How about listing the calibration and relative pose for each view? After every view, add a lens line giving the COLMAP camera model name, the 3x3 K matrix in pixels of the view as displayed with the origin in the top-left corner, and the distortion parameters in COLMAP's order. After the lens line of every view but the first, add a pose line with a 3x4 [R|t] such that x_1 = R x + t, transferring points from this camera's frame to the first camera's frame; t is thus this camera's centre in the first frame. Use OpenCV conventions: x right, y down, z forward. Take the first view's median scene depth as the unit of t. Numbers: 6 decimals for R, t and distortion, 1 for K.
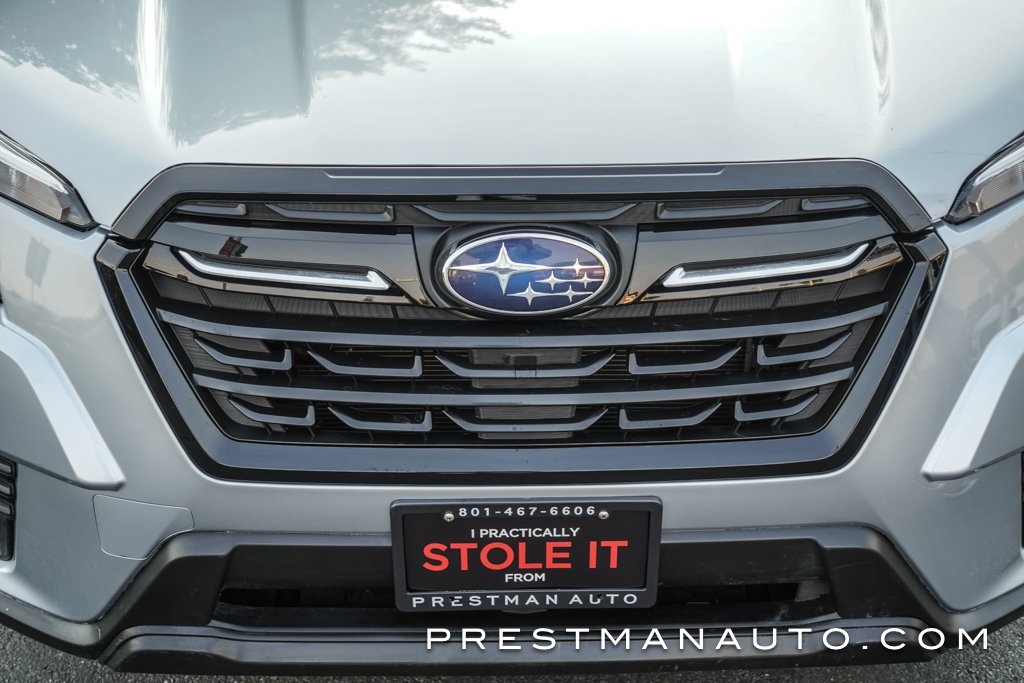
lens RADIAL K [[1271.1, 0, 511.8], [0, 1271.1, 351.4], [0, 0, 1]] dist [0.019070, 0.000000]
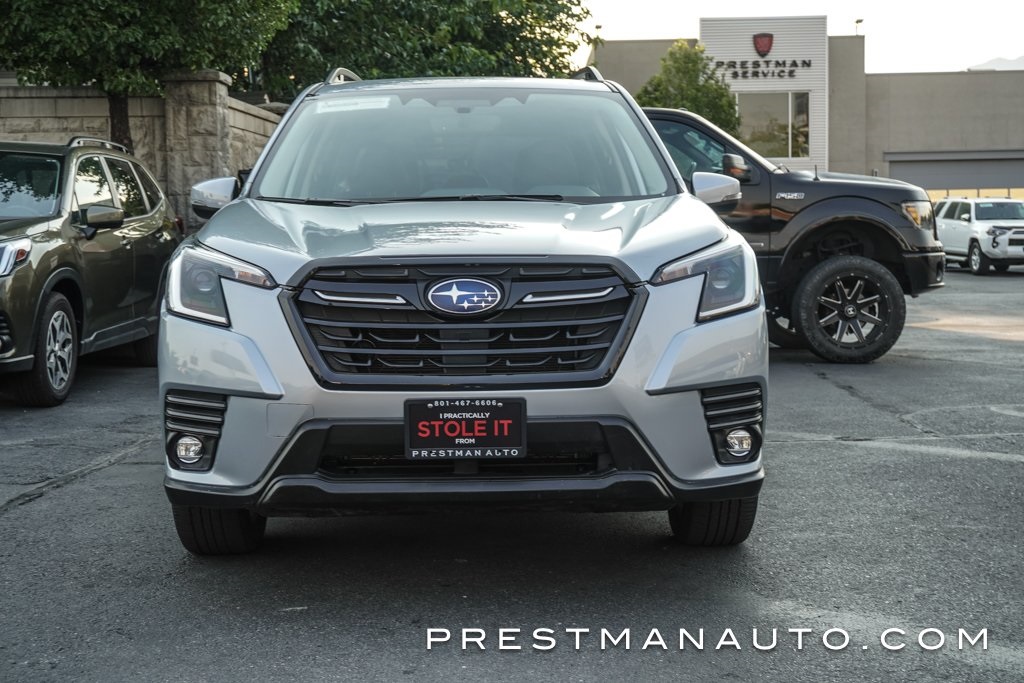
lens RADIAL K [[1380.6, 0, 512.3], [0, 1380.6, 339.7], [0, 0, 1]] dist [0.022376, 0.000000]
pose [[0.999942, -0.007876, 0.007336, 0.077218], [0.009987, 0.933085, -0.359516, 0.890878], [-0.004014, 0.359569, 0.933110, -1.290301]]
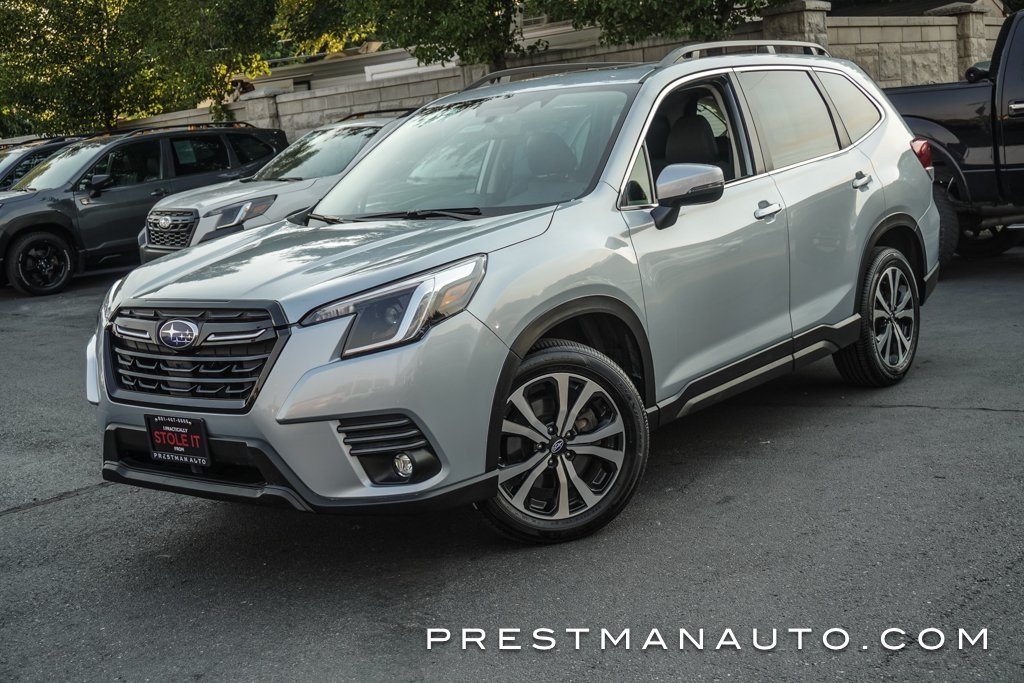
lens RADIAL K [[1271.1, 0, 513.9], [0, 1271.1, 340.2], [0, 0, 1]] dist [0.019070, 0.000000]
pose [[0.766640, 0.030111, -0.641370, 2.387571], [-0.196291, 0.962067, -0.189463, 0.341715], [0.611336, 0.271146, 0.743470, -0.676622]]
